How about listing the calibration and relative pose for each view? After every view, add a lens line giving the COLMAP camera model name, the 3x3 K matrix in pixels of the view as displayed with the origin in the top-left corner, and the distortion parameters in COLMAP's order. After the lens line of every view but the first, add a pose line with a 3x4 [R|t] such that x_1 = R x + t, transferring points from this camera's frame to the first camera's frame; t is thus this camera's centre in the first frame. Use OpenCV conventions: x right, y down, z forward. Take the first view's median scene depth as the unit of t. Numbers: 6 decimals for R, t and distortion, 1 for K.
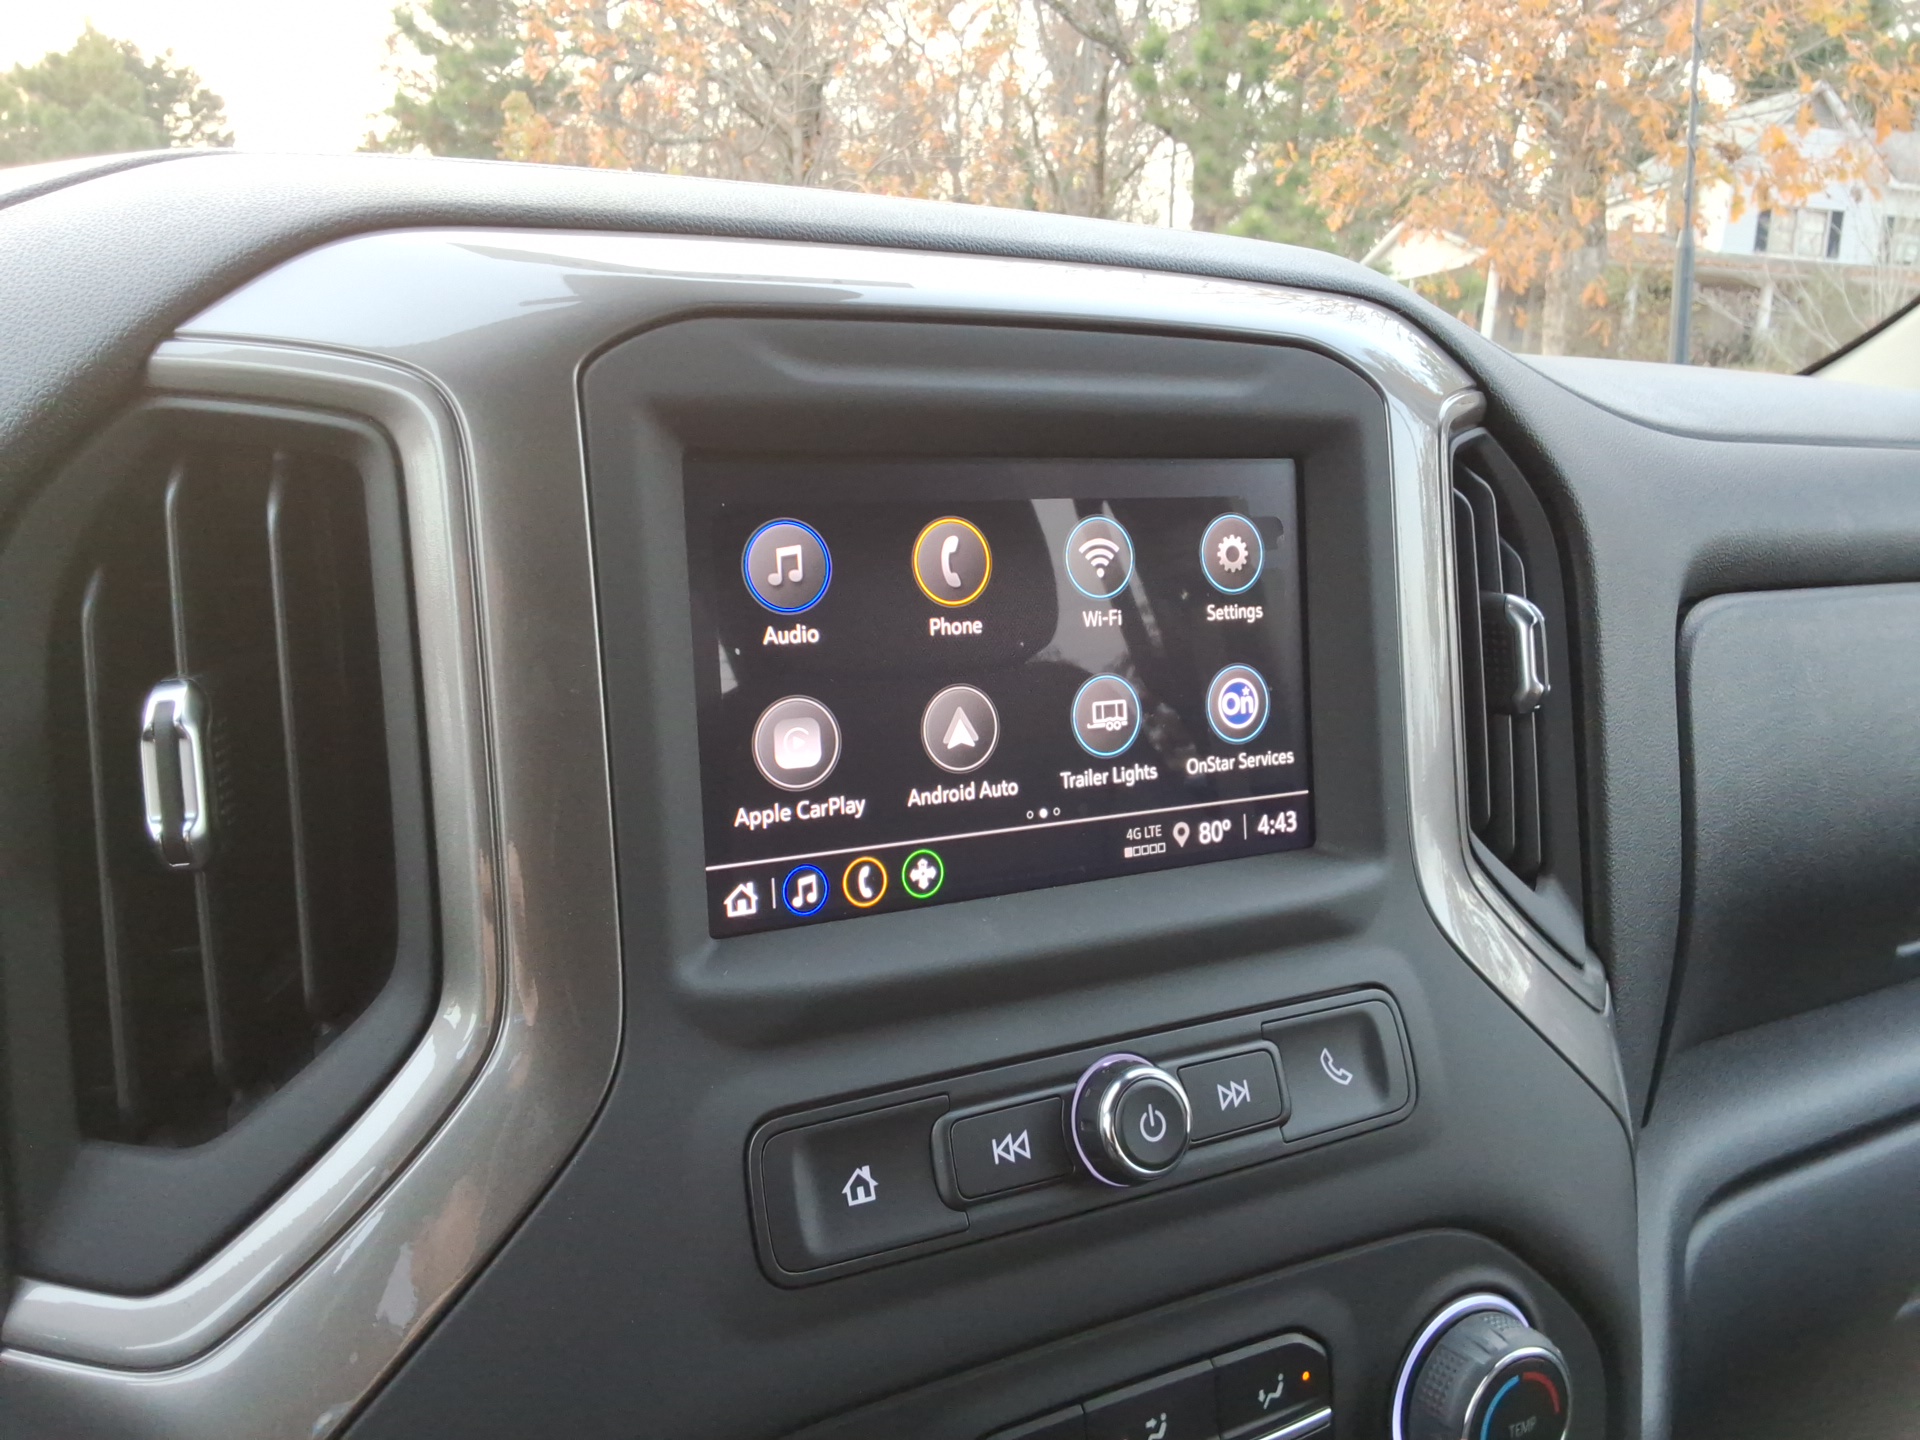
lens RADIAL K [[1559.0, 0, 983.7], [0, 1559.0, 695.5], [0, 0, 1]] dist [0.128138, -0.221746]
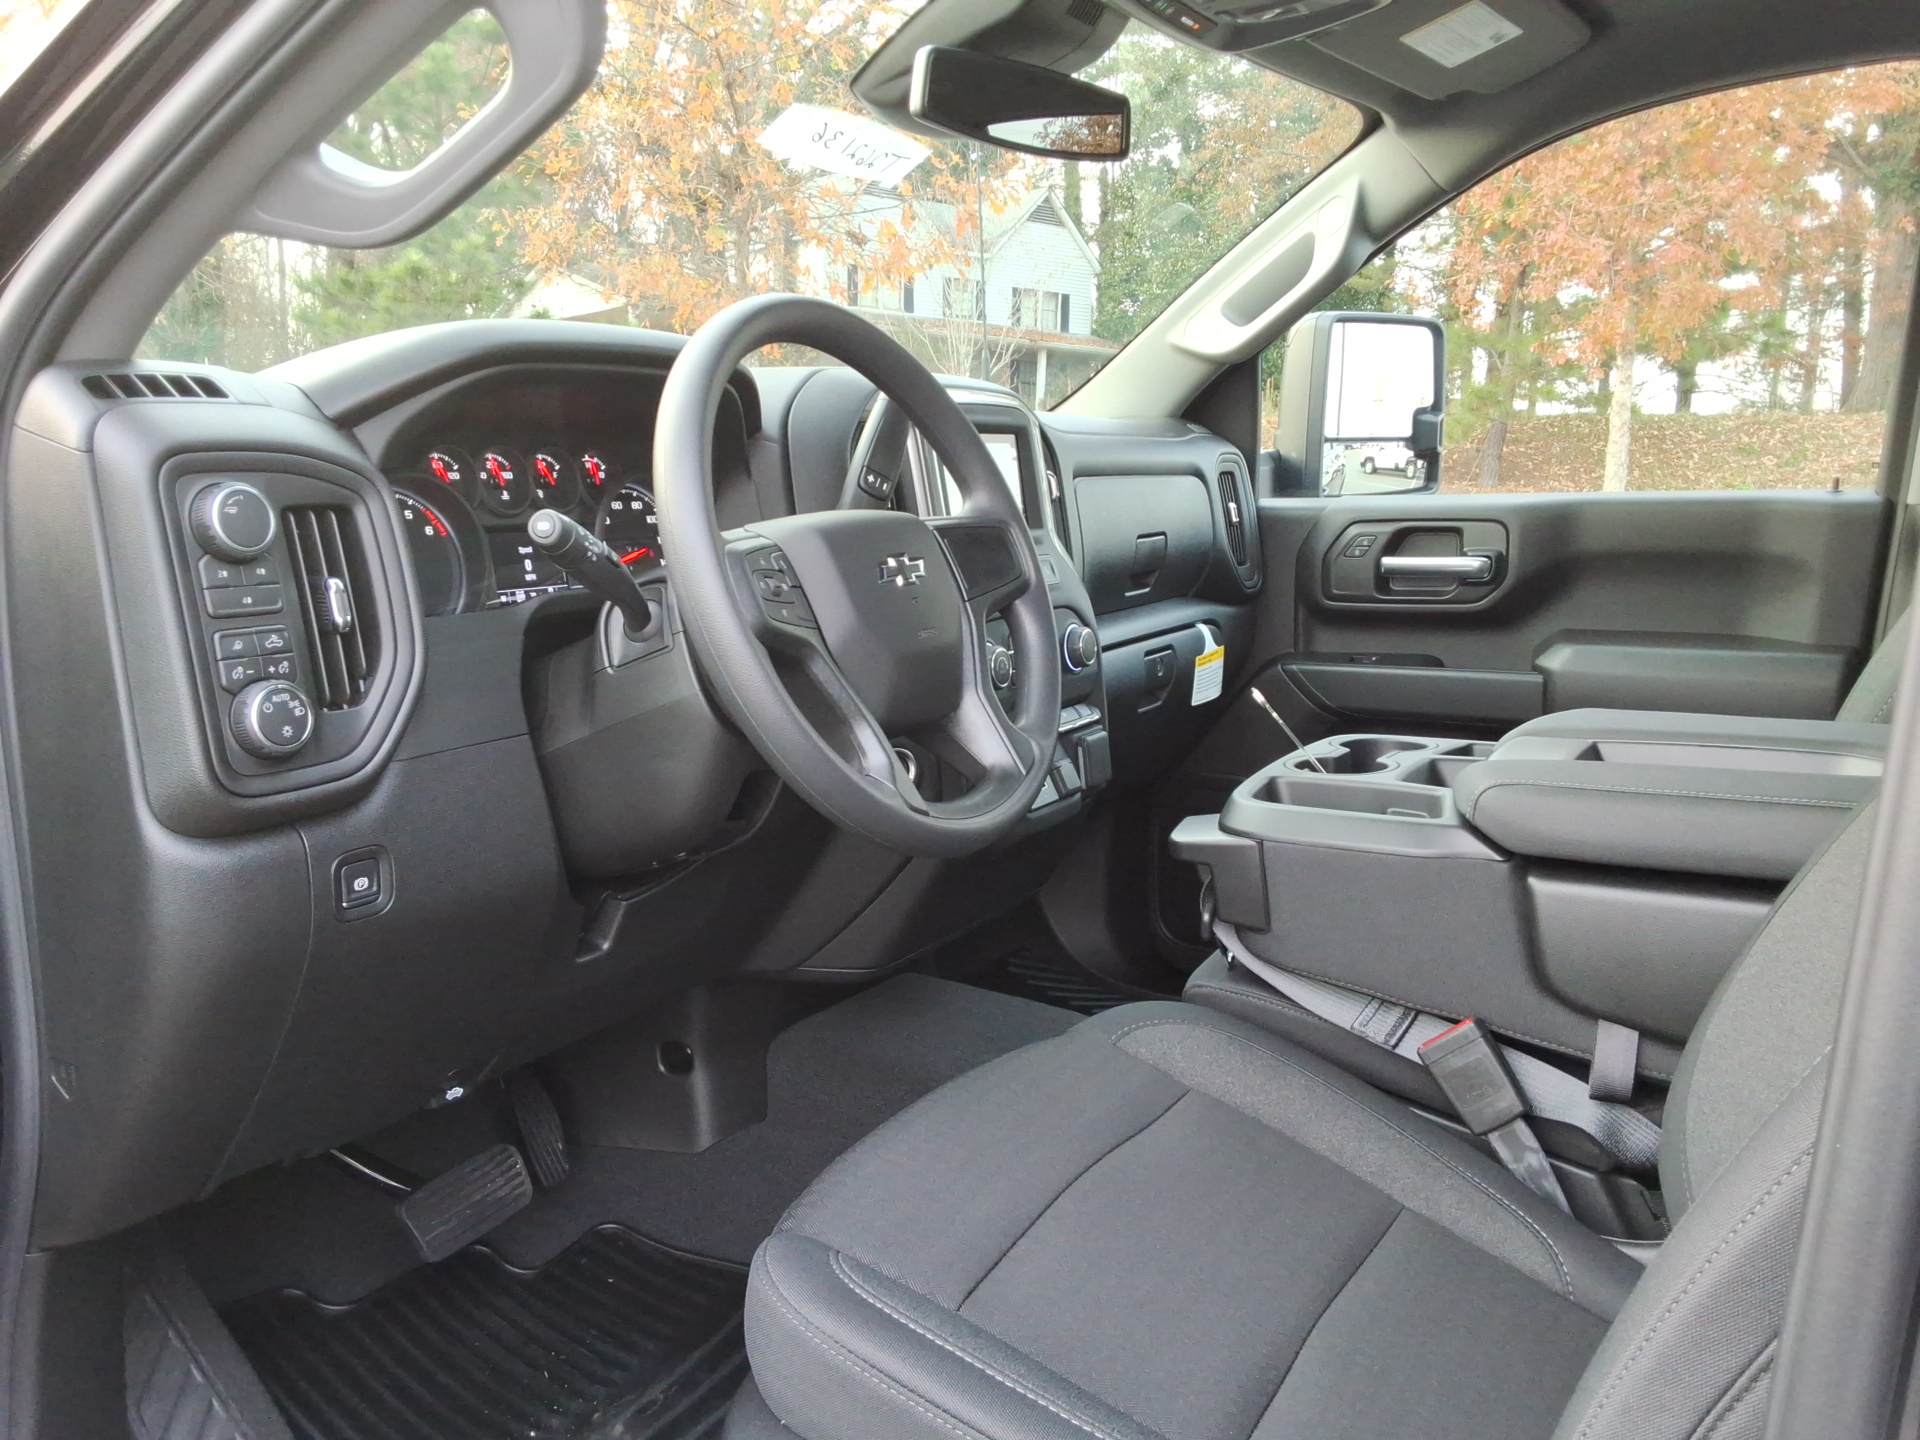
lens RADIAL K [[1559.0, 0, 983.7], [0, 1559.0, 695.5], [0, 0, 1]] dist [0.128138, -0.221746]
pose [[0.861457, -0.102981, 0.497280, -2.178731], [0.113543, 0.993492, 0.009046, 0.530854], [-0.494975, 0.048670, 0.867543, -2.737045]]
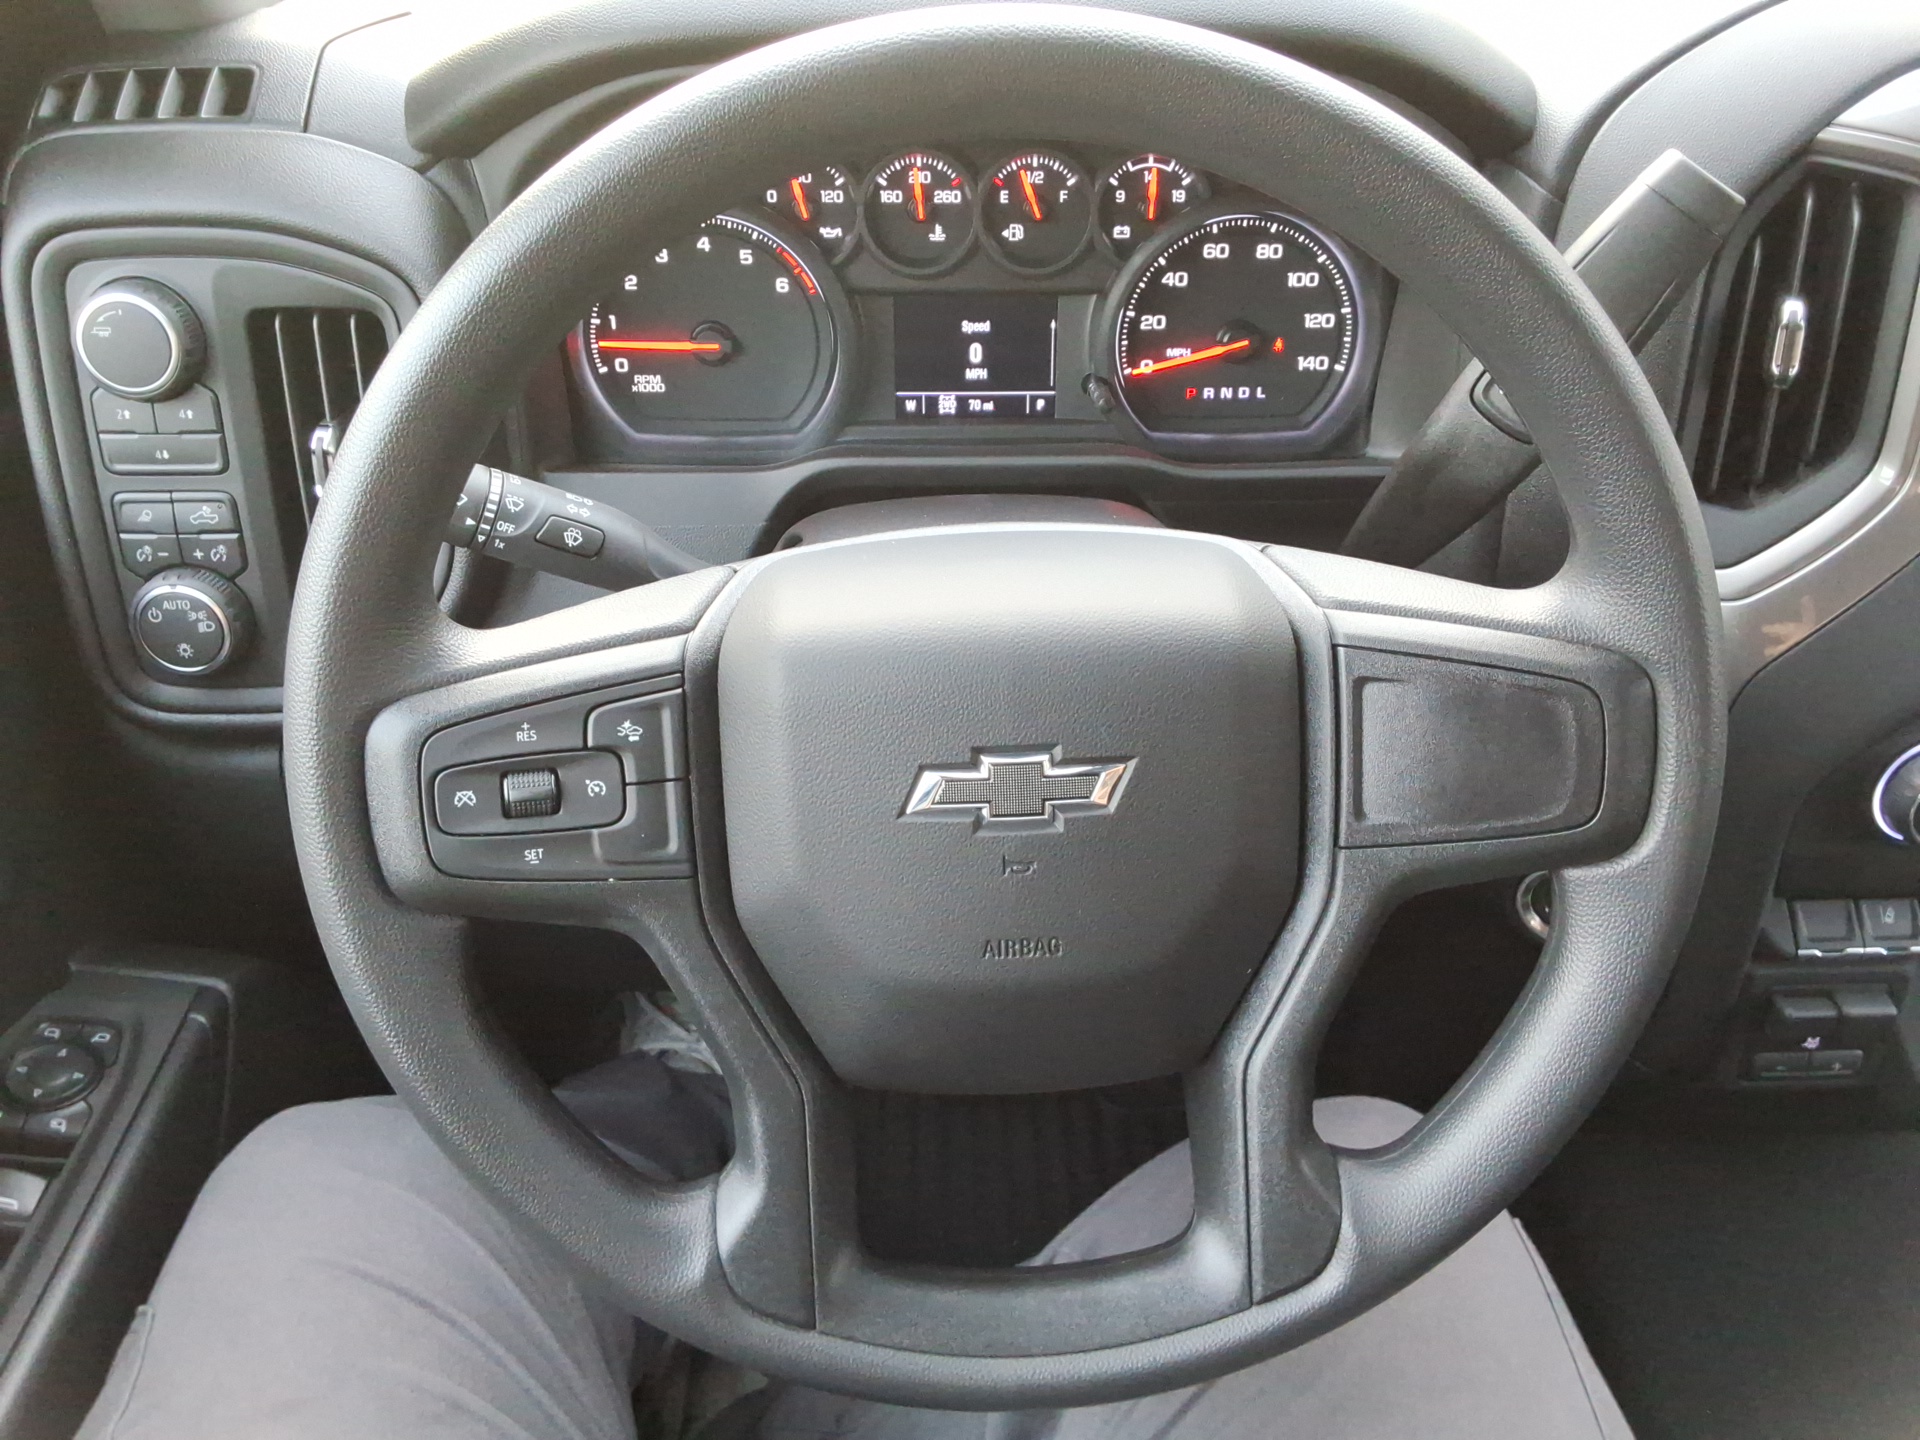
lens RADIAL K [[1531.6, 0, 974.8], [0, 1531.6, 700.4], [0, 0, 1]] dist [0.129992, -0.209574]
pose [[0.888482, 0.239419, -0.391509, -0.418955], [-0.068532, 0.912778, 0.402665, -0.222468], [0.453766, -0.330929, 0.827395, -1.098829]]
